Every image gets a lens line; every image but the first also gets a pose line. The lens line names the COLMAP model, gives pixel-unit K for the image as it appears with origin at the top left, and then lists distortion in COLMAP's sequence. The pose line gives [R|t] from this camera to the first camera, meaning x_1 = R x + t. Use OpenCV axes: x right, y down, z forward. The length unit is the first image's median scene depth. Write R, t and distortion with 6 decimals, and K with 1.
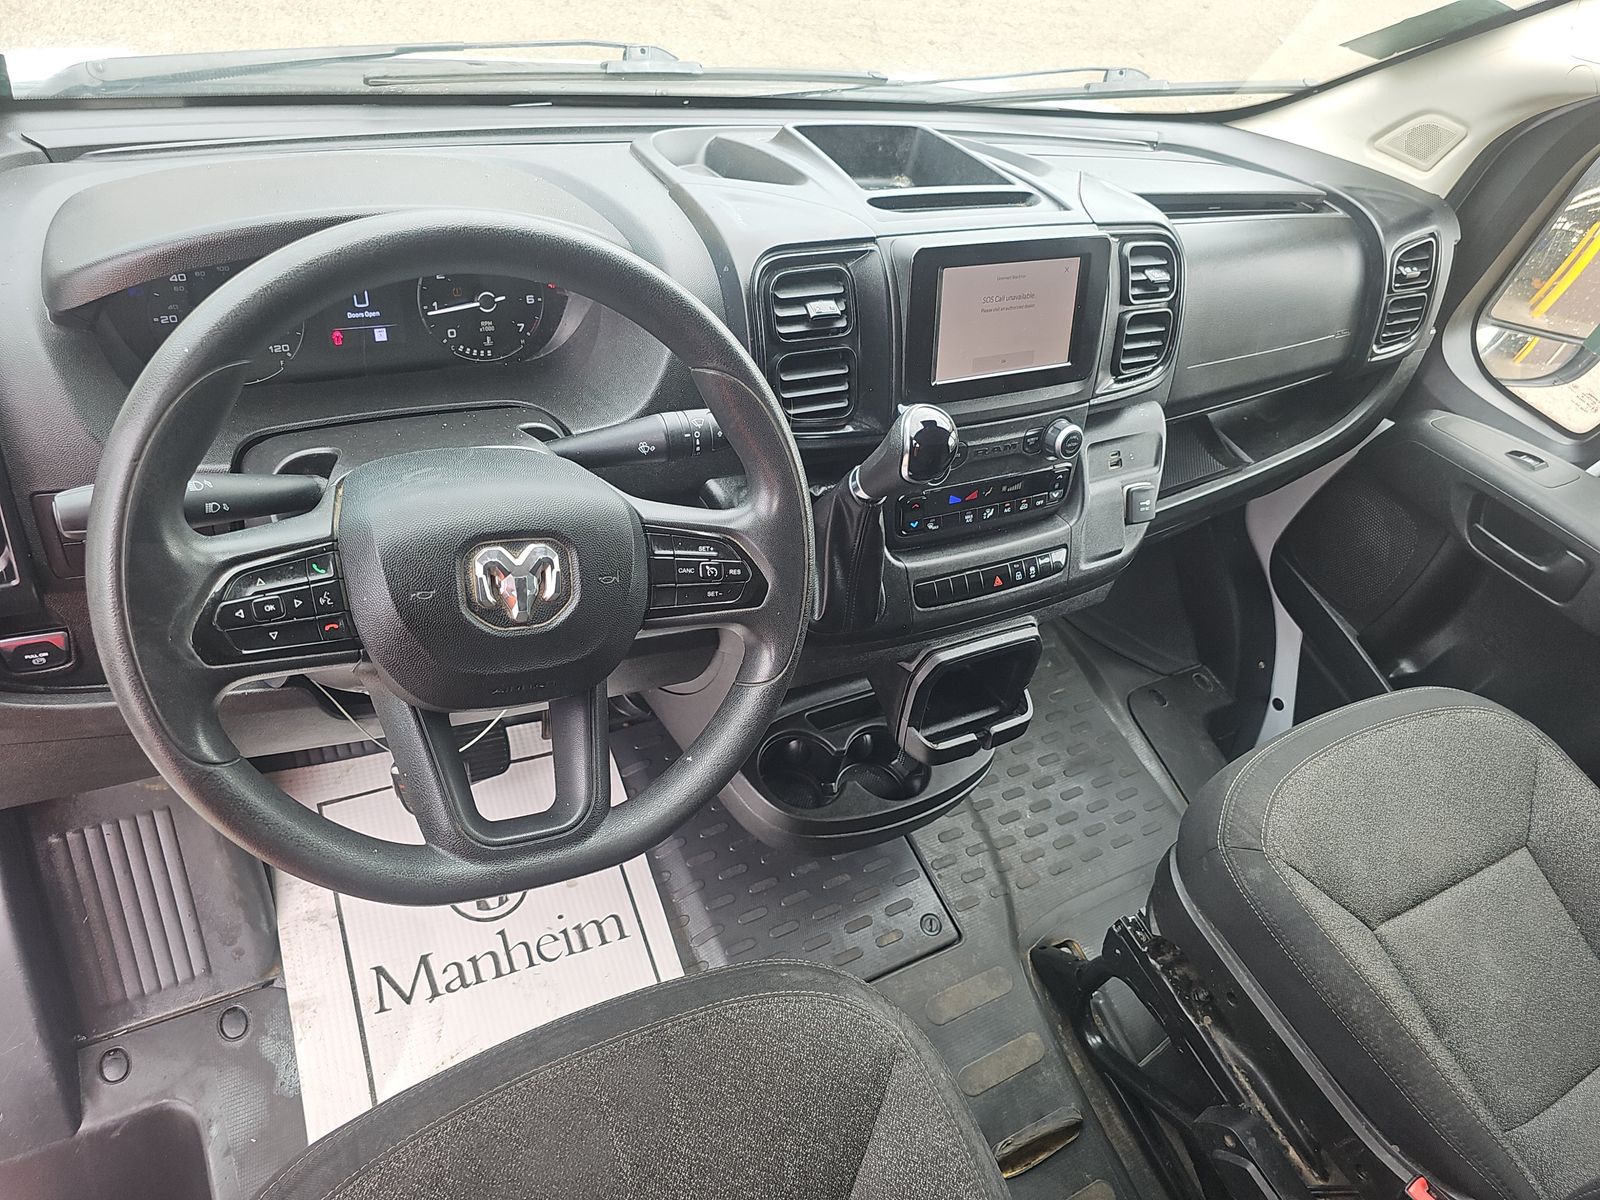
lens RADIAL K [[1045.2, 0, 808.7], [0, 1045.2, 612.6], [0, 0, 1]] dist [0.069363, -0.071936]
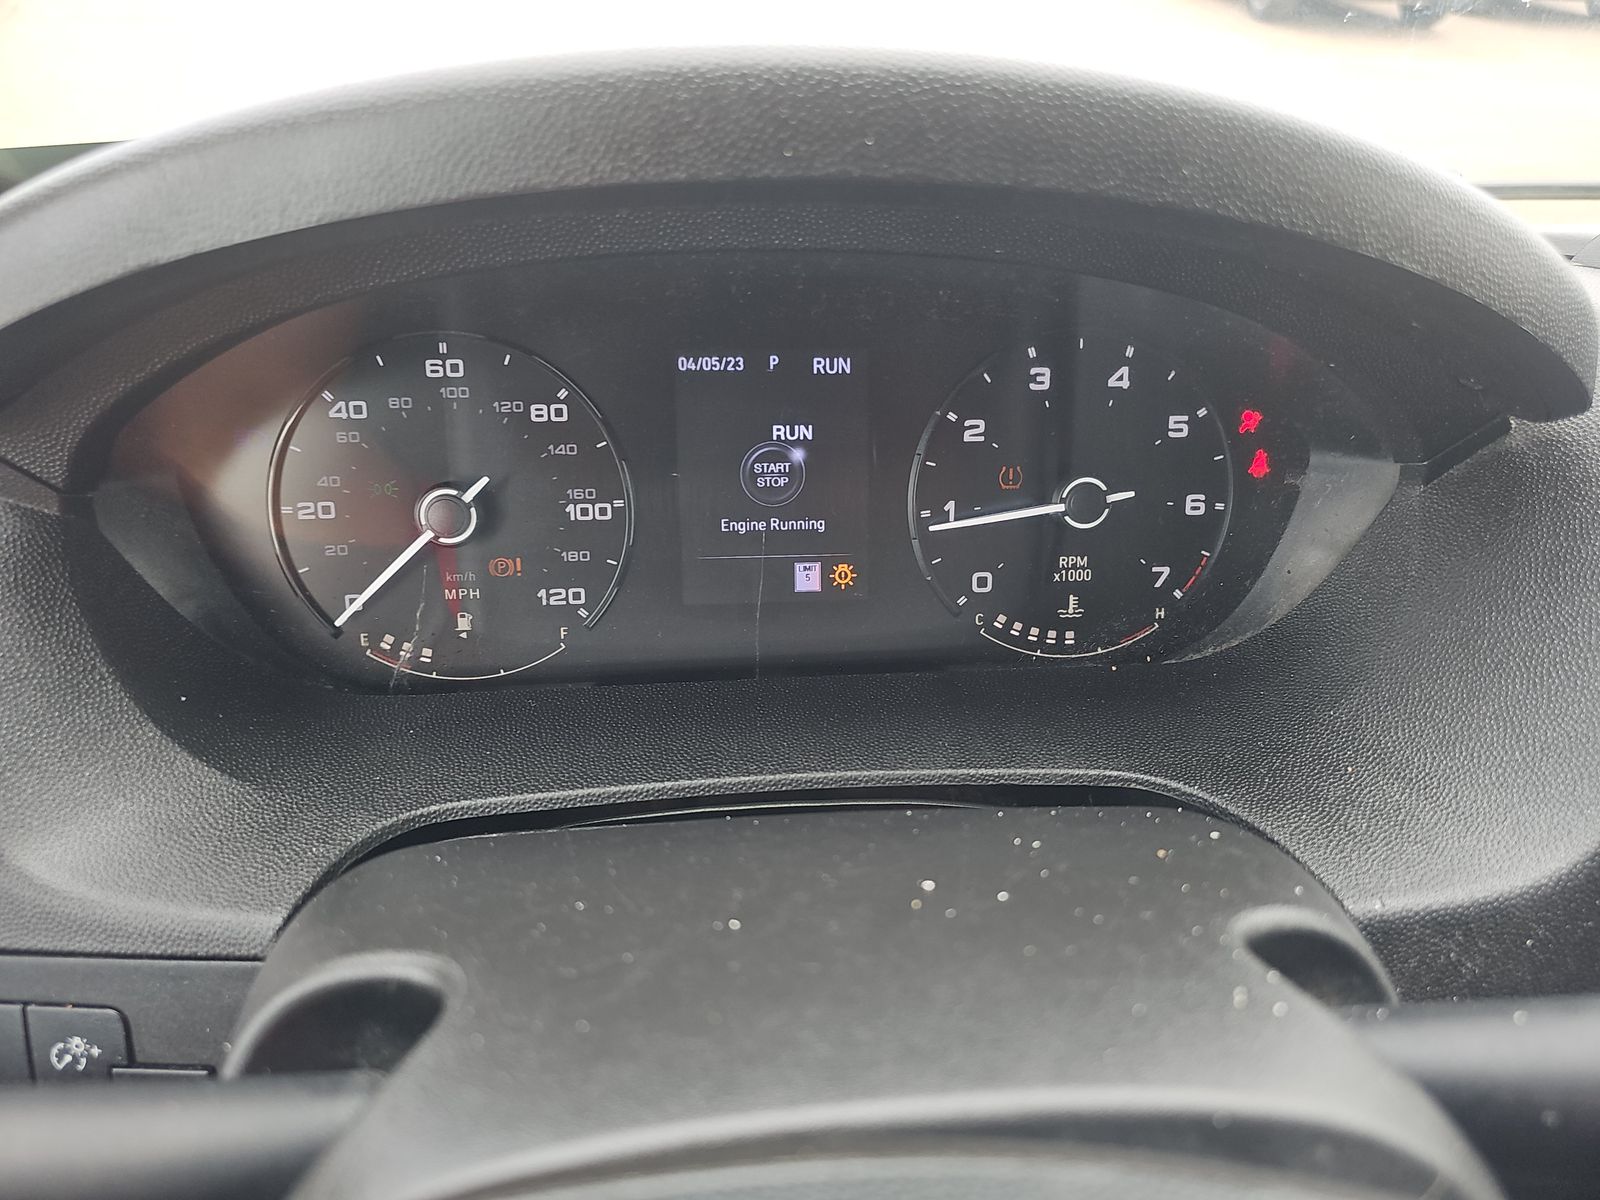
lens RADIAL K [[1045.2, 0, 808.7], [0, 1045.2, 612.6], [0, 0, 1]] dist [0.069363, -0.071936]
pose [[0.892613, 0.033099, -0.449607, -0.223414], [-0.165520, 0.951713, -0.258547, -0.145879], [0.419339, 0.305201, 0.854990, 0.653779]]
